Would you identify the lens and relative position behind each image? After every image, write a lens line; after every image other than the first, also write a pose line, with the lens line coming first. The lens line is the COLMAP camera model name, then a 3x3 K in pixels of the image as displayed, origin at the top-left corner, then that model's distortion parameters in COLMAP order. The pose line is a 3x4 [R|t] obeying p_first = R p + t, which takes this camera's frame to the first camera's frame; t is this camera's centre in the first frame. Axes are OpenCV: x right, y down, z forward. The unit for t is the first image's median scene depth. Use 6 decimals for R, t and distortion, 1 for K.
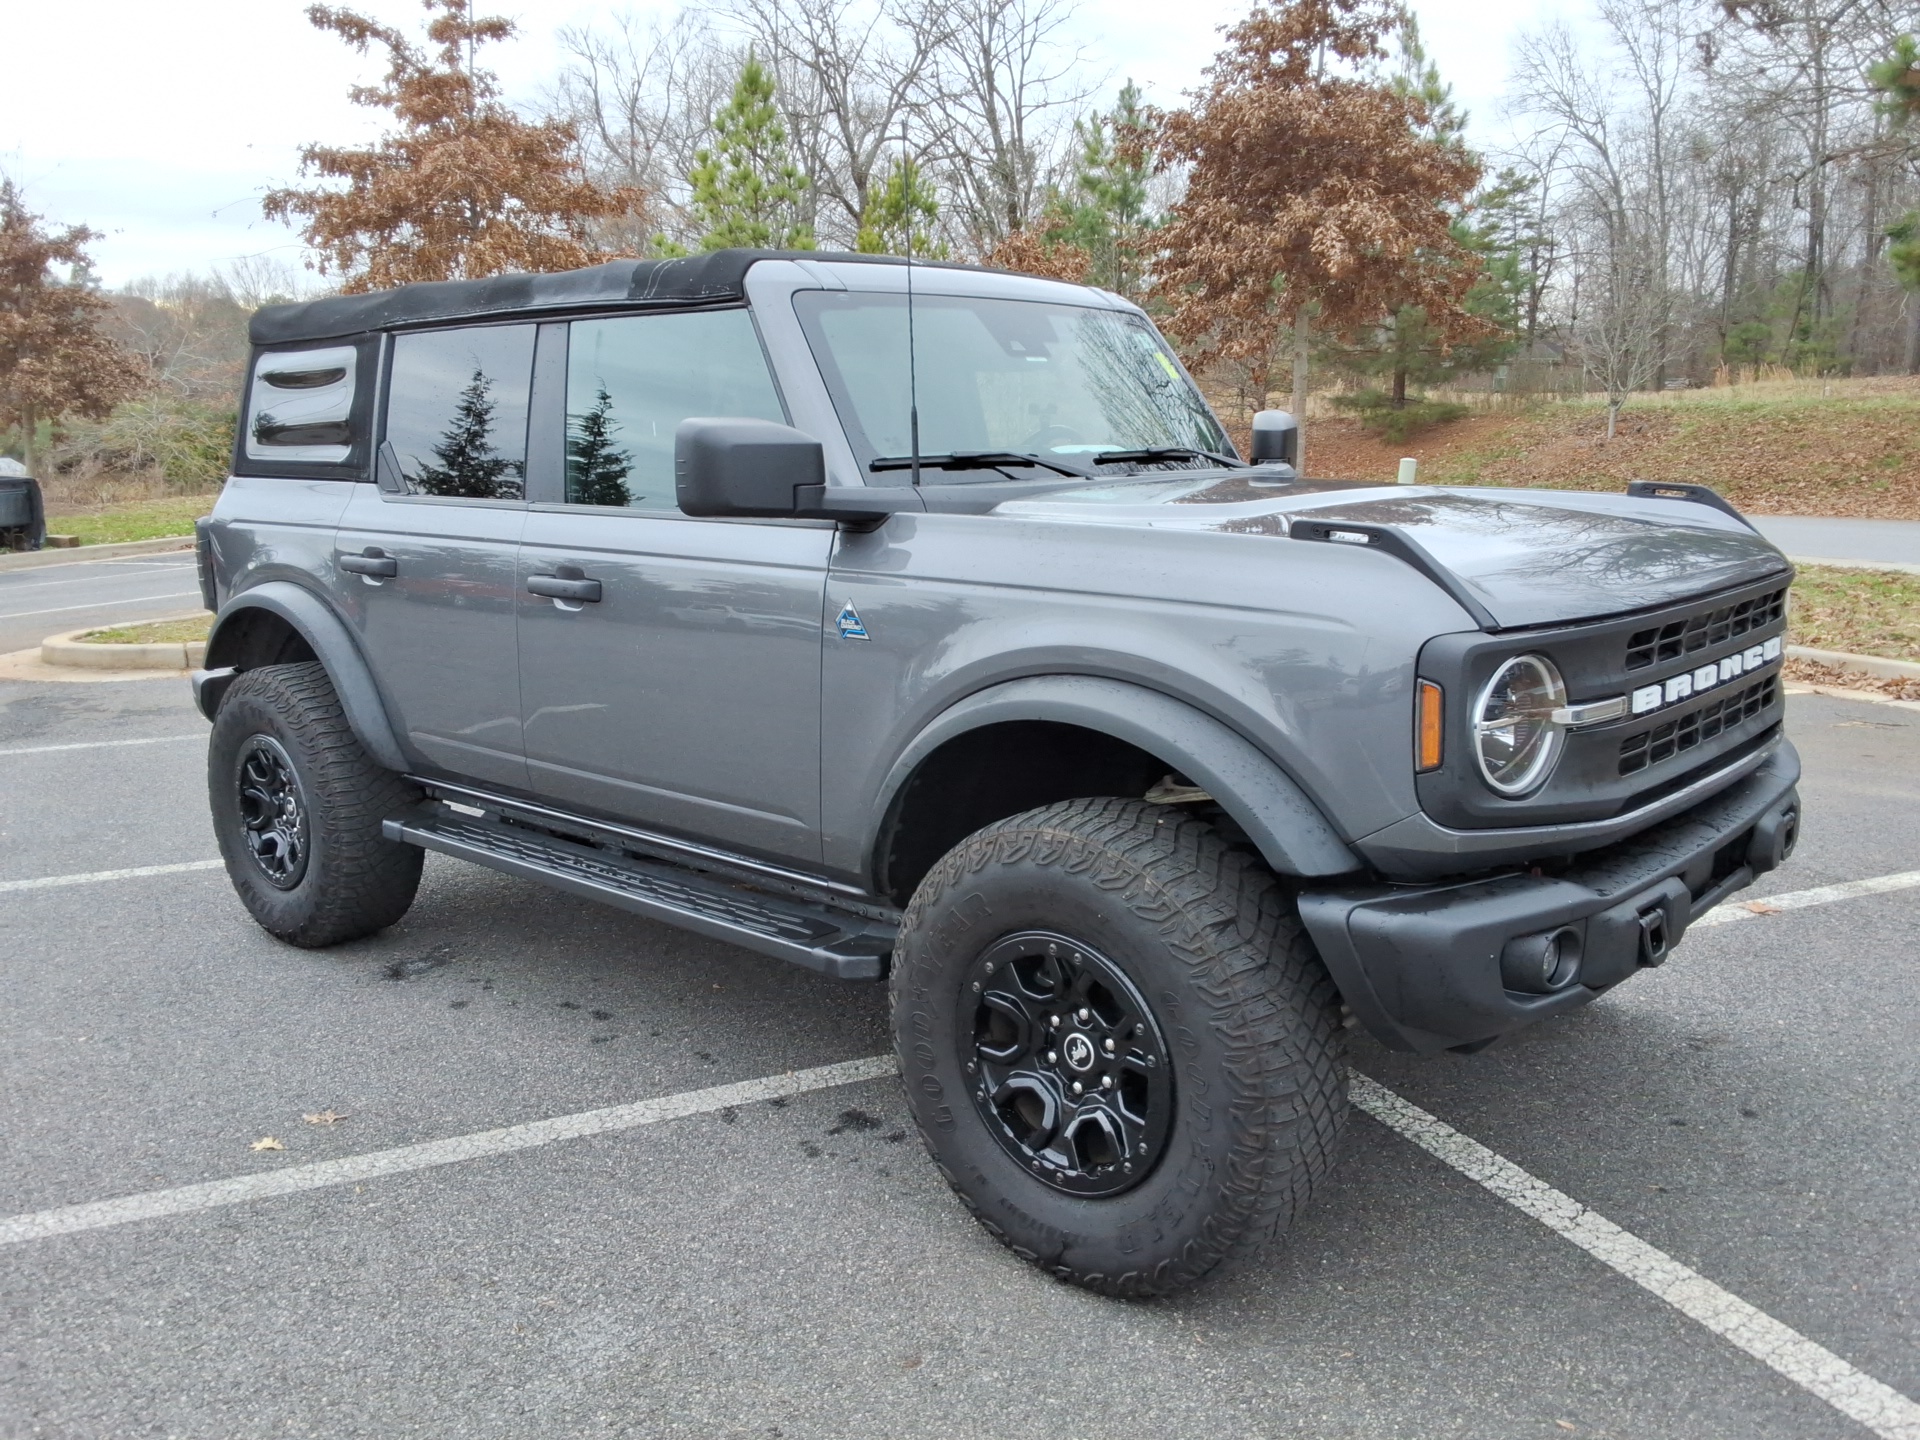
lens RADIAL K [[1529.7, 0, 972.3], [0, 1529.7, 708.2], [0, 0, 1]] dist [0.116808, -0.176427]
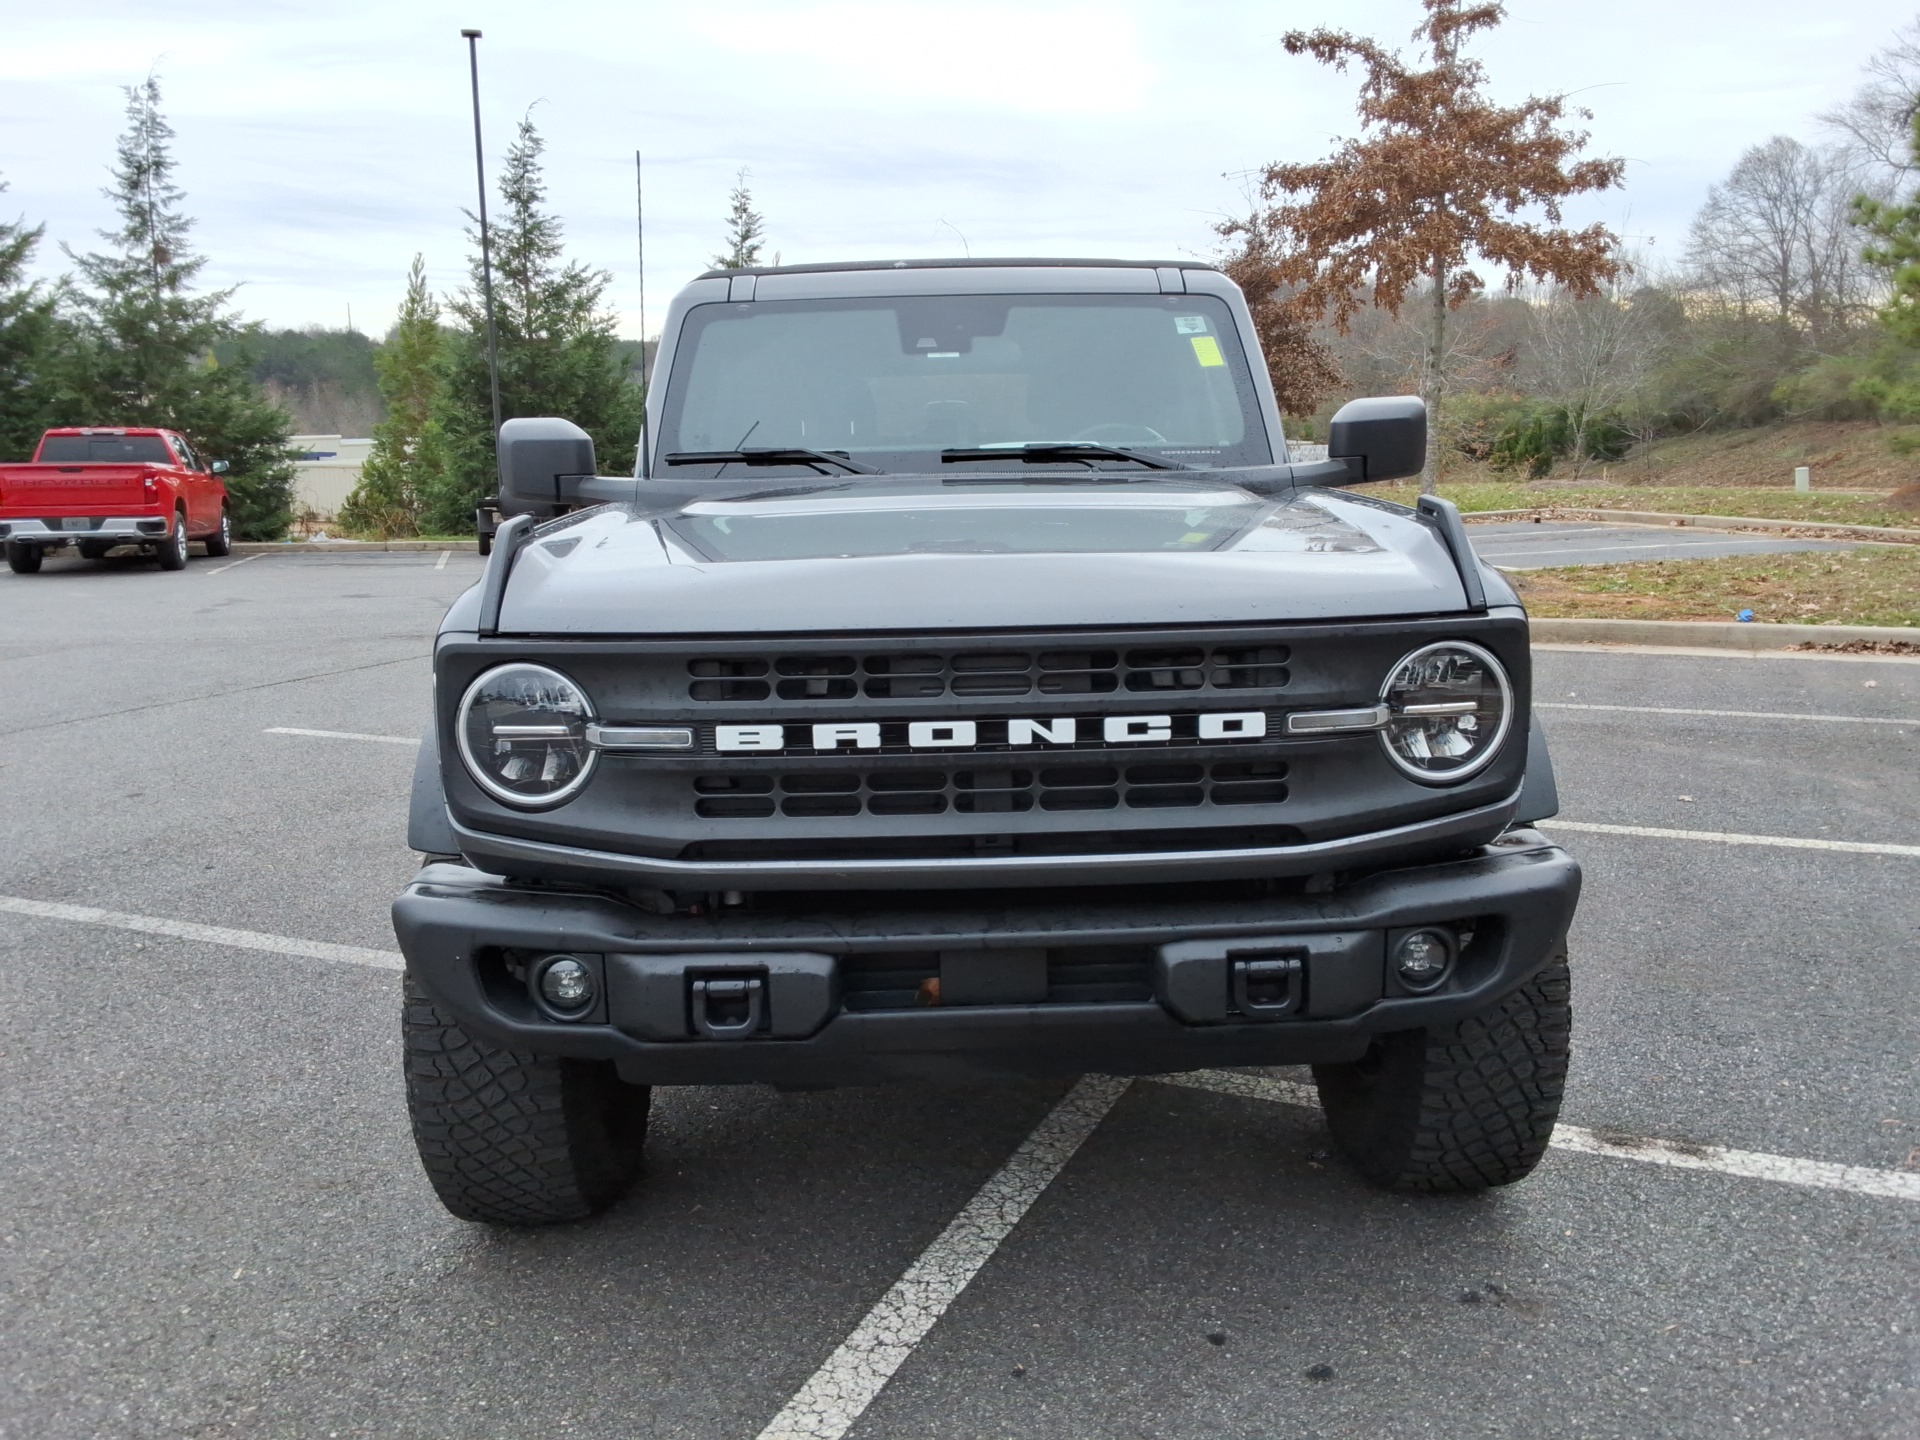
lens RADIAL K [[1529.7, 0, 971.9], [0, 1529.7, 719.0], [0, 0, 1]] dist [0.116808, -0.176427]
pose [[0.684165, 0.129965, -0.717654, 0.787289], [-0.121814, 0.990535, 0.063252, -0.059773], [0.719082, 0.044145, 0.693521, 0.337921]]
